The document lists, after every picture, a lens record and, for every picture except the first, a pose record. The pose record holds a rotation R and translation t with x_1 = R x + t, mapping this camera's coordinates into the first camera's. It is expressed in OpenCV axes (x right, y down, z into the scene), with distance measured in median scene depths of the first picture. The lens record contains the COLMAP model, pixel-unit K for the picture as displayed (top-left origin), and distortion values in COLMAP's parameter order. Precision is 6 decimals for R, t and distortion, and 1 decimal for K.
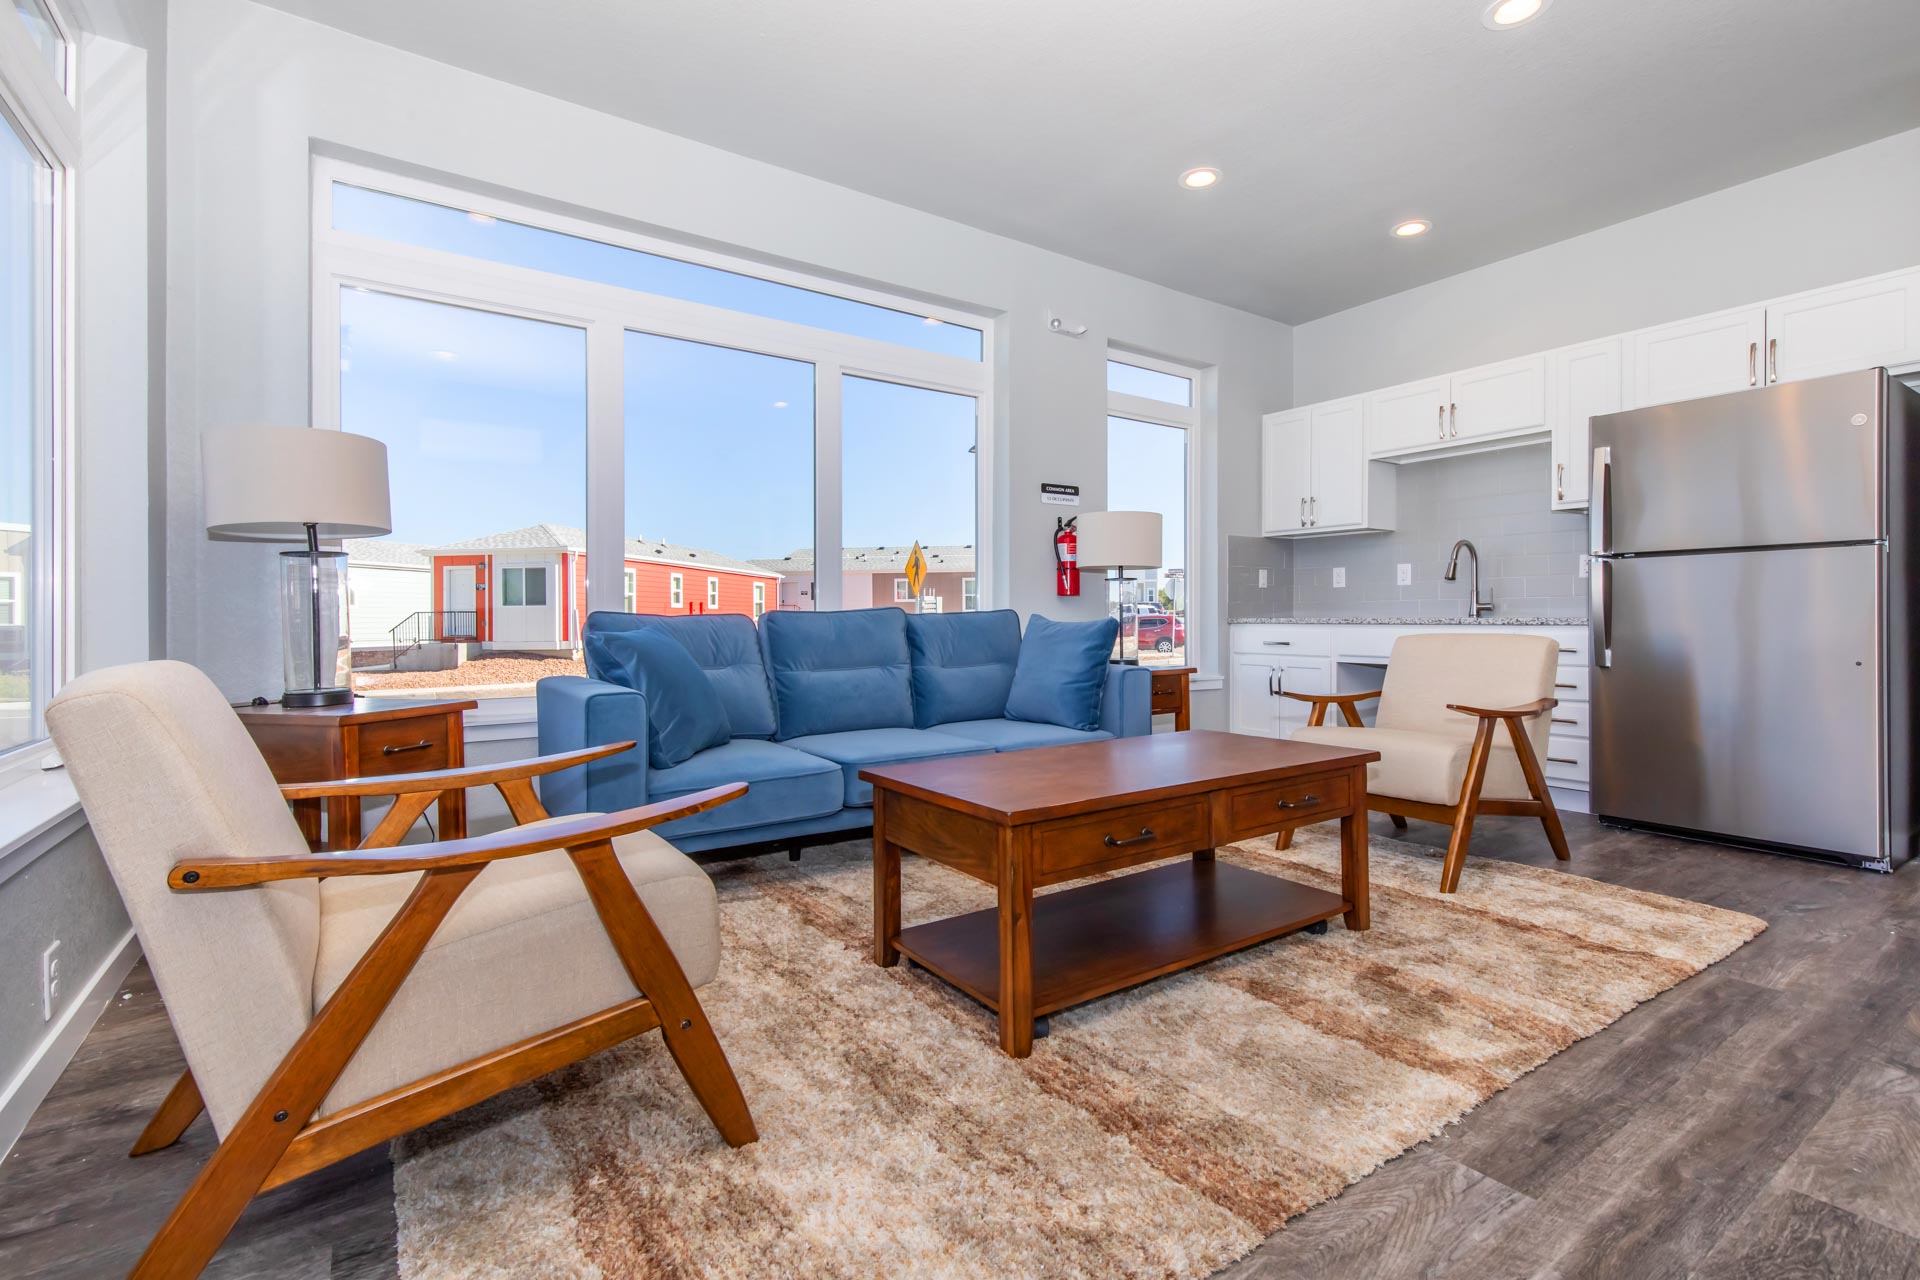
lens RADIAL K [[880.2, 0, 960.0], [0, 880.2, 640.0], [0, 0, 1]] dist [-0.001502, 0.006754]
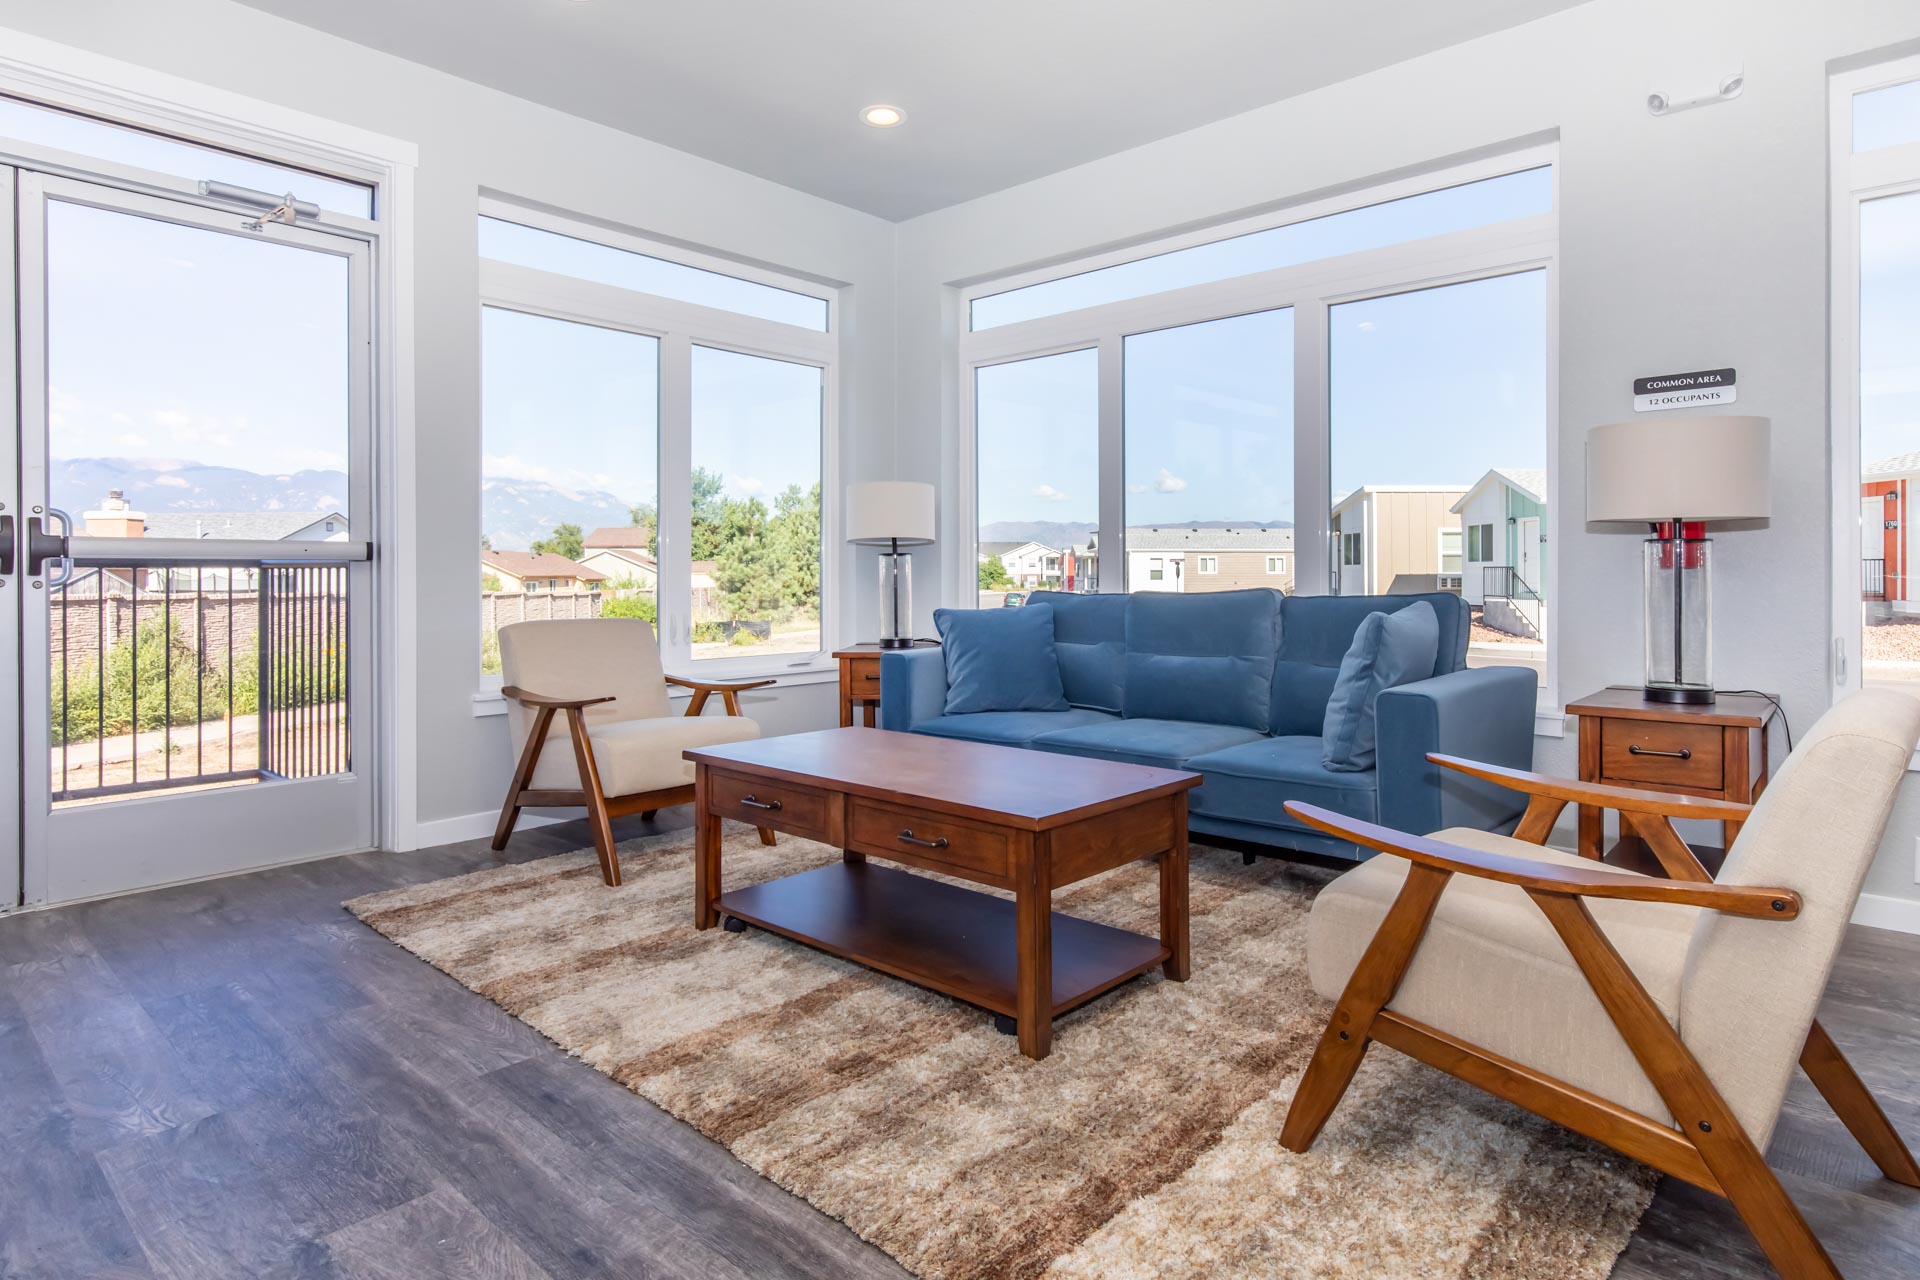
lens RADIAL K [[1050.2, 0, 963.4], [0, 1050.2, 575.1], [0, 0, 1]] dist [-0.001175, -0.000640]
pose [[0.222630, -0.000525, -0.974903, 1.826560], [-0.022820, 0.999723, -0.005749, -0.080717], [0.974636, 0.023527, 0.222556, 1.059677]]
